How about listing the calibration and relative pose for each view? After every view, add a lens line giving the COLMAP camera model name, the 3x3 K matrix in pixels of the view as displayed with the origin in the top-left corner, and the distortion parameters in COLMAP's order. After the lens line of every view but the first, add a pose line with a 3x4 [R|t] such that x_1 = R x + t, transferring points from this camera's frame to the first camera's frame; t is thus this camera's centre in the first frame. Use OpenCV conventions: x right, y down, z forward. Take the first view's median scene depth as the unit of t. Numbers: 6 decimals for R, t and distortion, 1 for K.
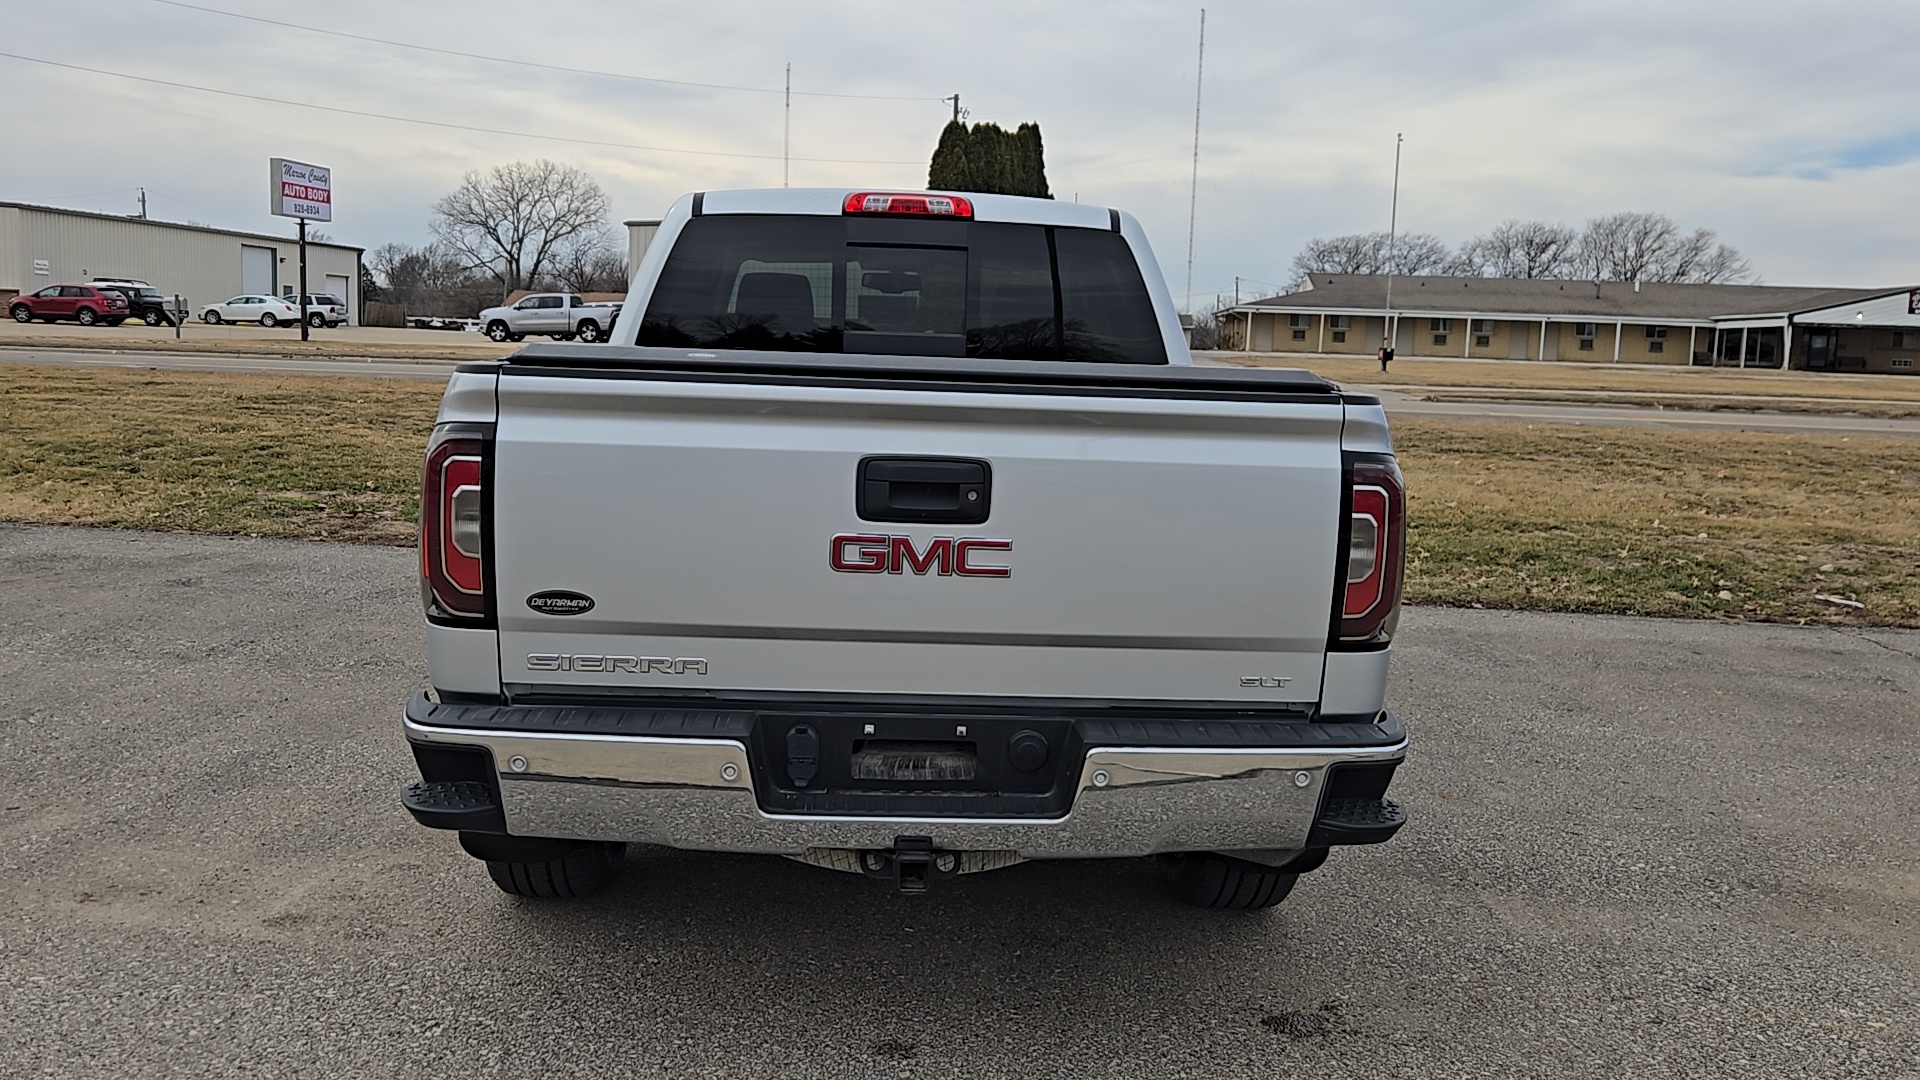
lens RADIAL K [[1609.3, 0, 958.7], [0, 1609.3, 538.4], [0, 0, 1]] dist [0.016073, -0.011001]
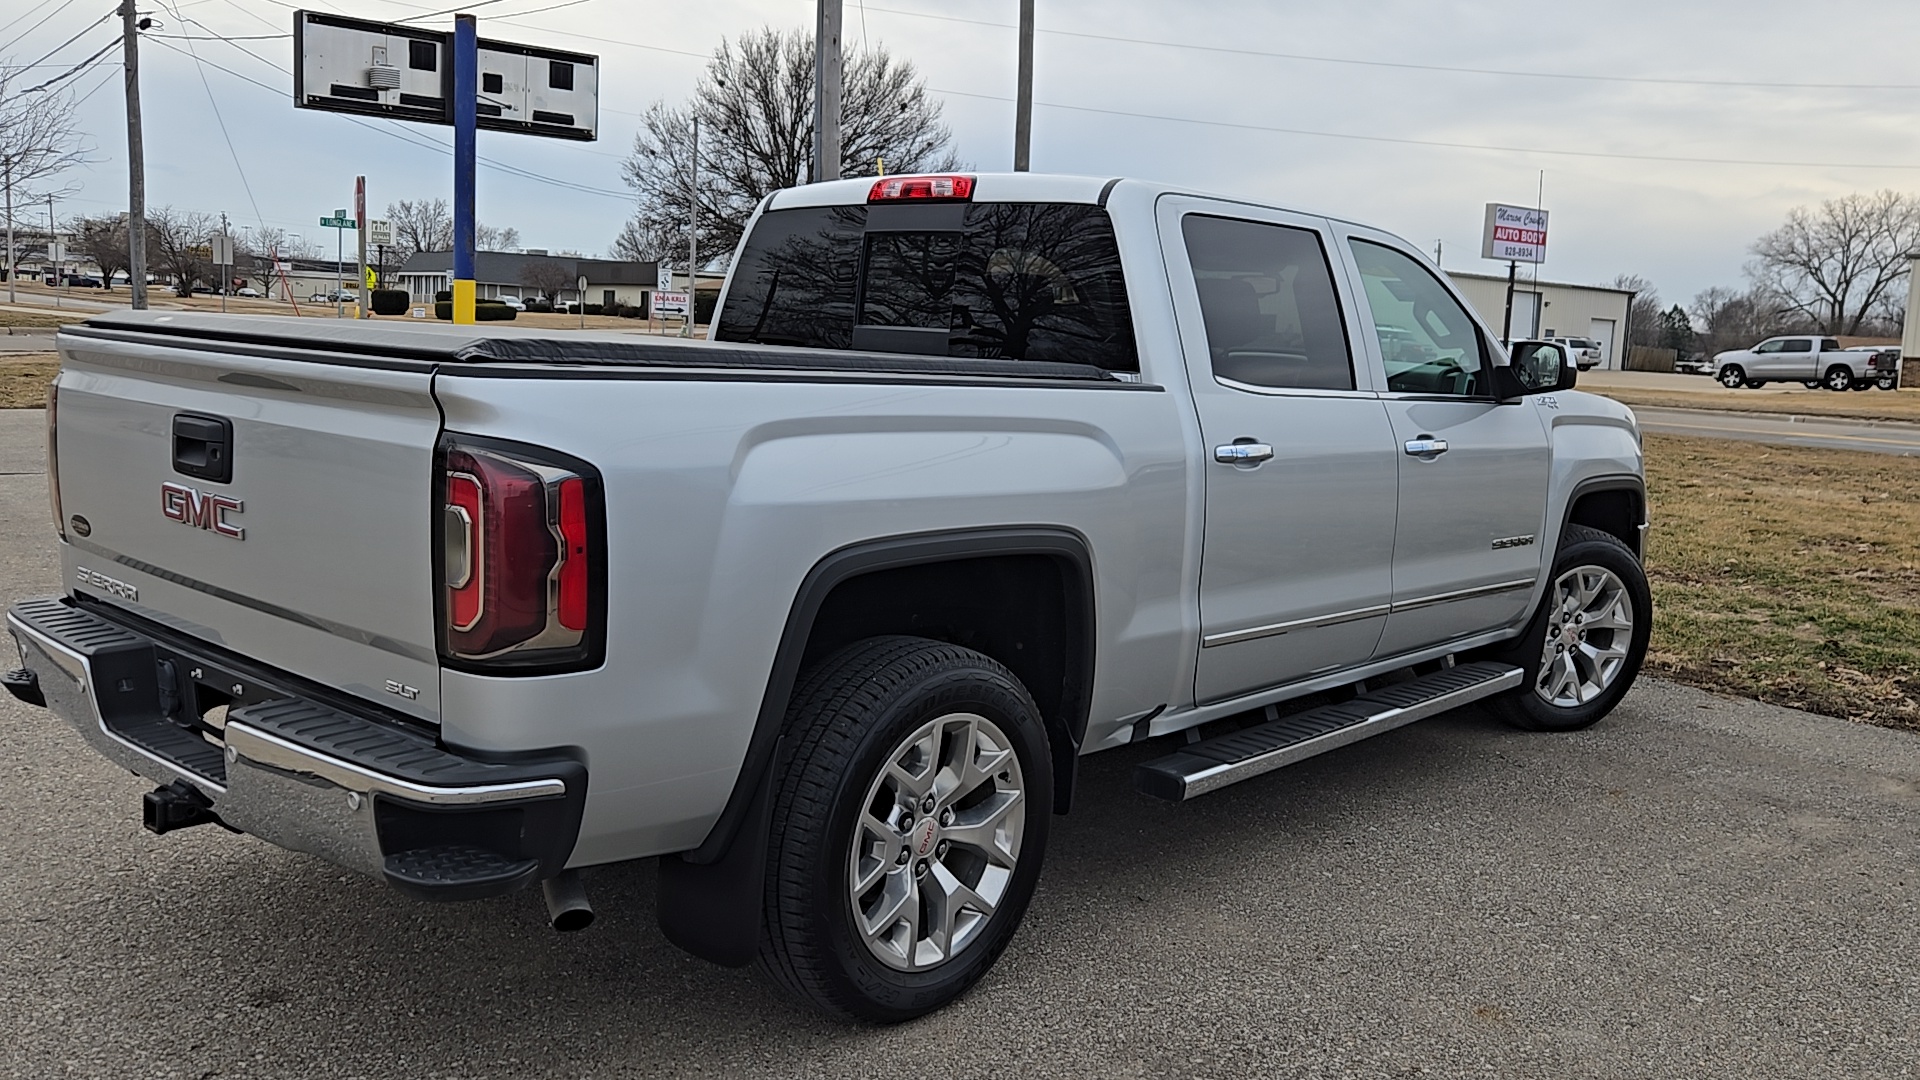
lens RADIAL K [[1609.3, 0, 950.7], [0, 1609.3, 537.1], [0, 0, 1]] dist [0.016073, -0.011001]
pose [[0.709042, 0.091582, -0.699194, 0.052884], [-0.111843, 0.993585, 0.016723, -0.002176], [0.696240, 0.066343, 0.714737, 0.030186]]
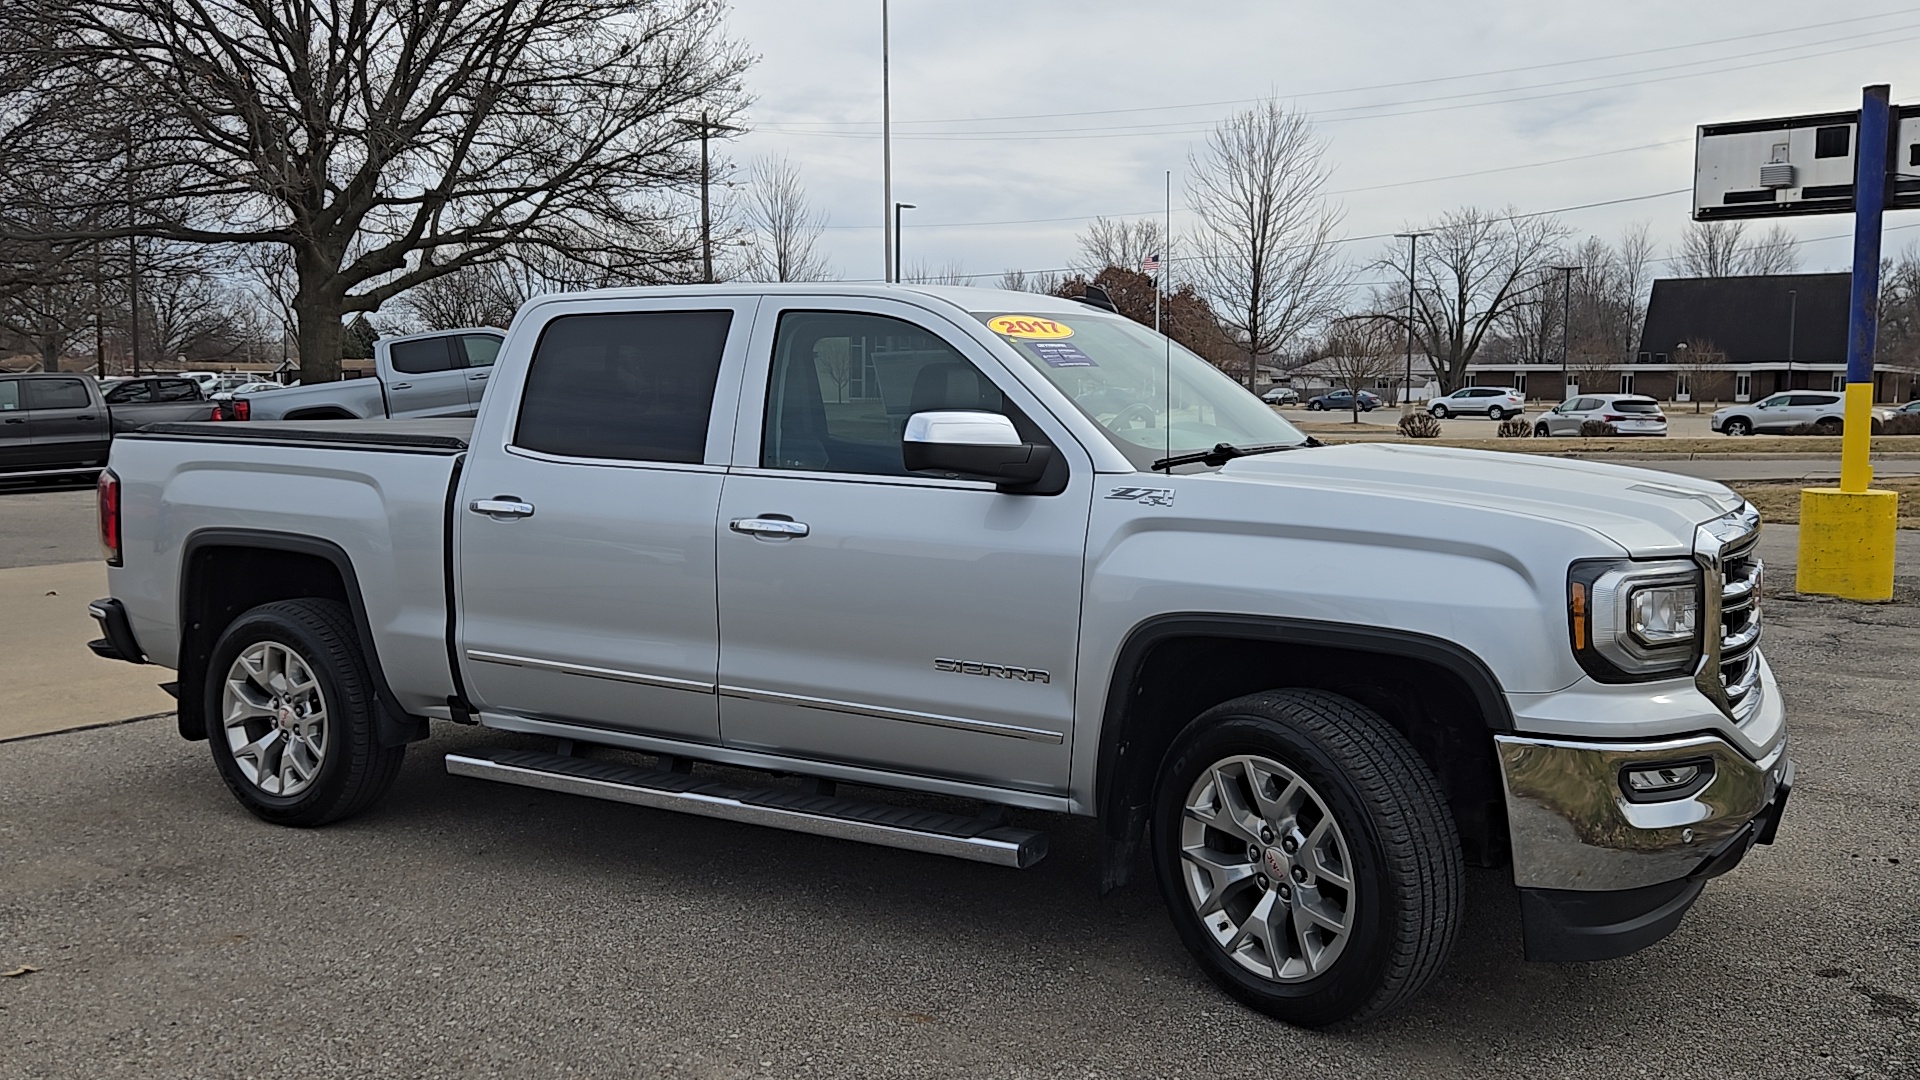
lens RADIAL K [[1609.3, 0, 952.0], [0, 1609.3, 537.8], [0, 0, 1]] dist [0.016073, -0.011001]
pose [[-0.545948, 0.039510, -0.836887, 0.071246], [-0.130750, 0.982631, 0.131685, -0.018777], [0.827554, 0.181316, -0.531299, 0.153316]]
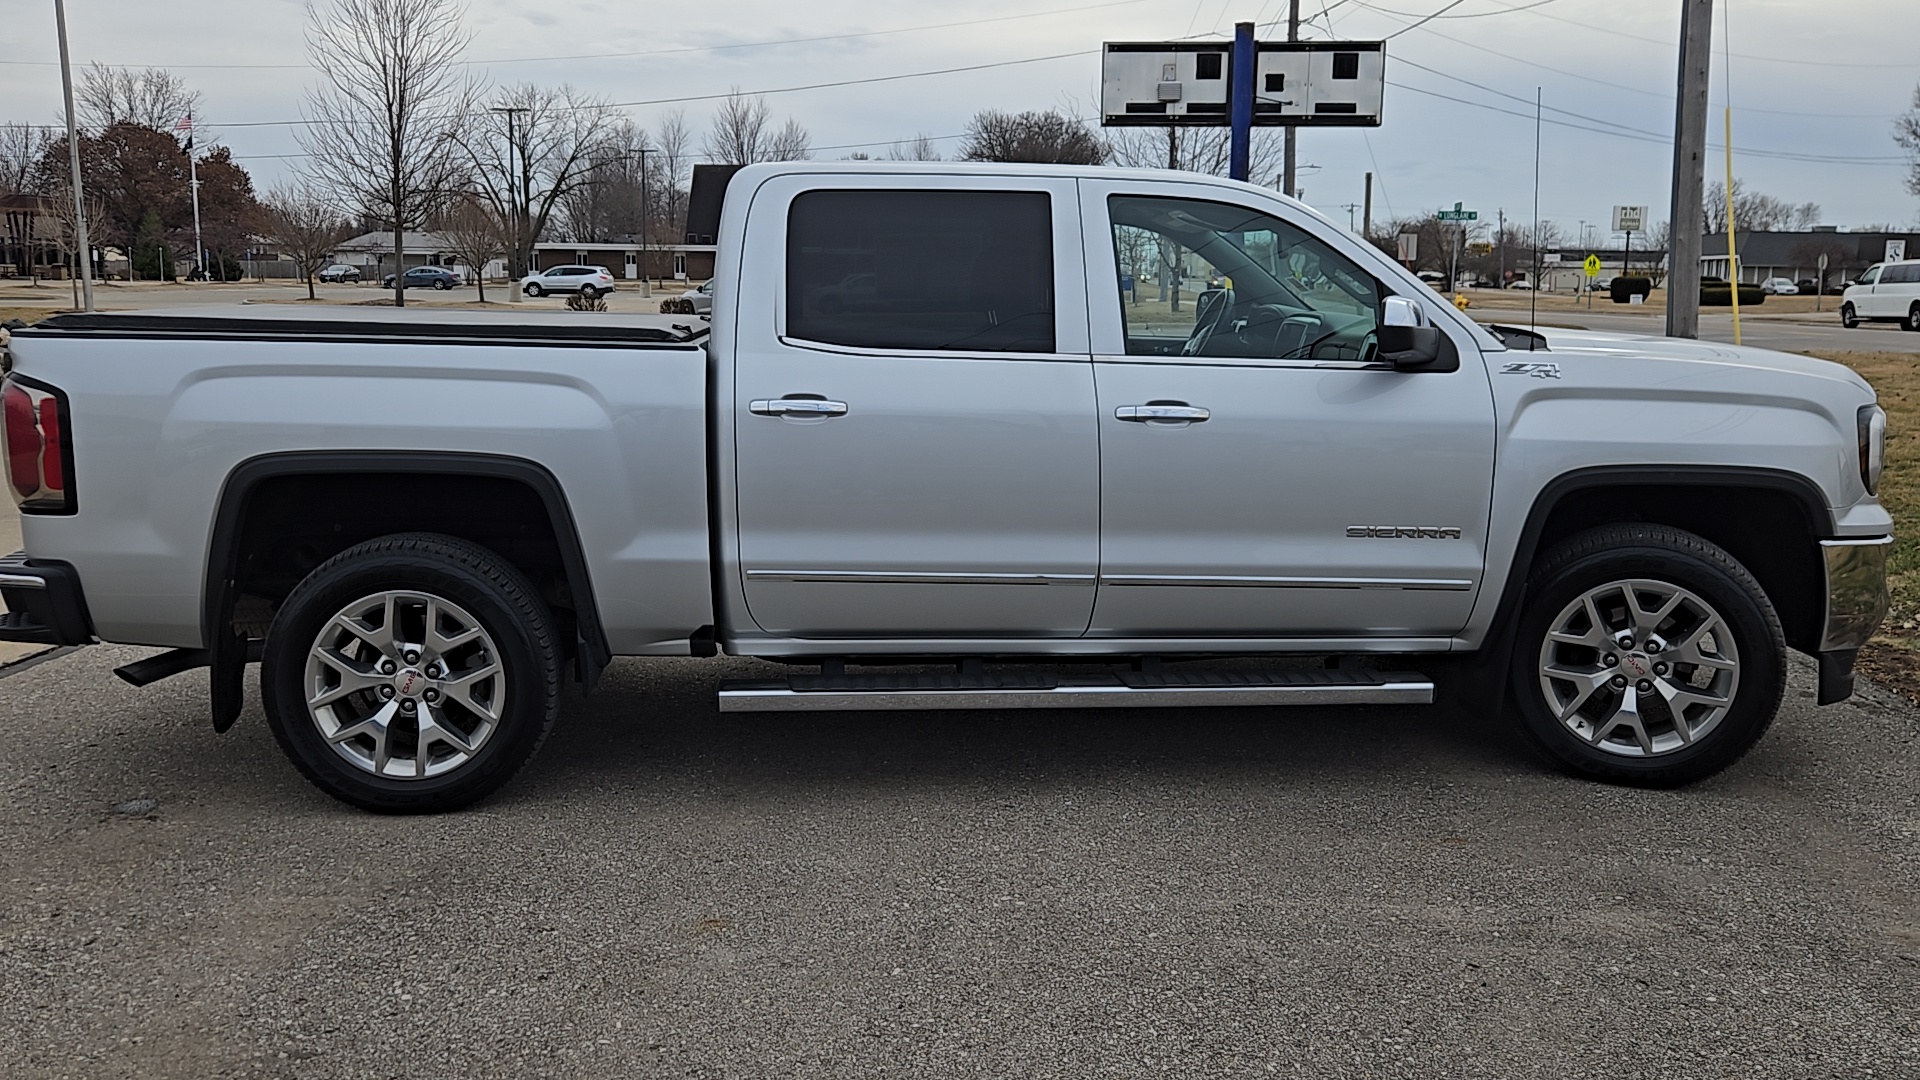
lens RADIAL K [[1609.3, 0, 953.0], [0, 1609.3, 540.3], [0, 0, 1]] dist [0.016073, -0.011001]
pose [[0.017671, 0.128529, -0.991548, 0.089093], [-0.137478, 0.982596, 0.124919, -0.010363], [0.990347, 0.134109, 0.035033, 0.093520]]
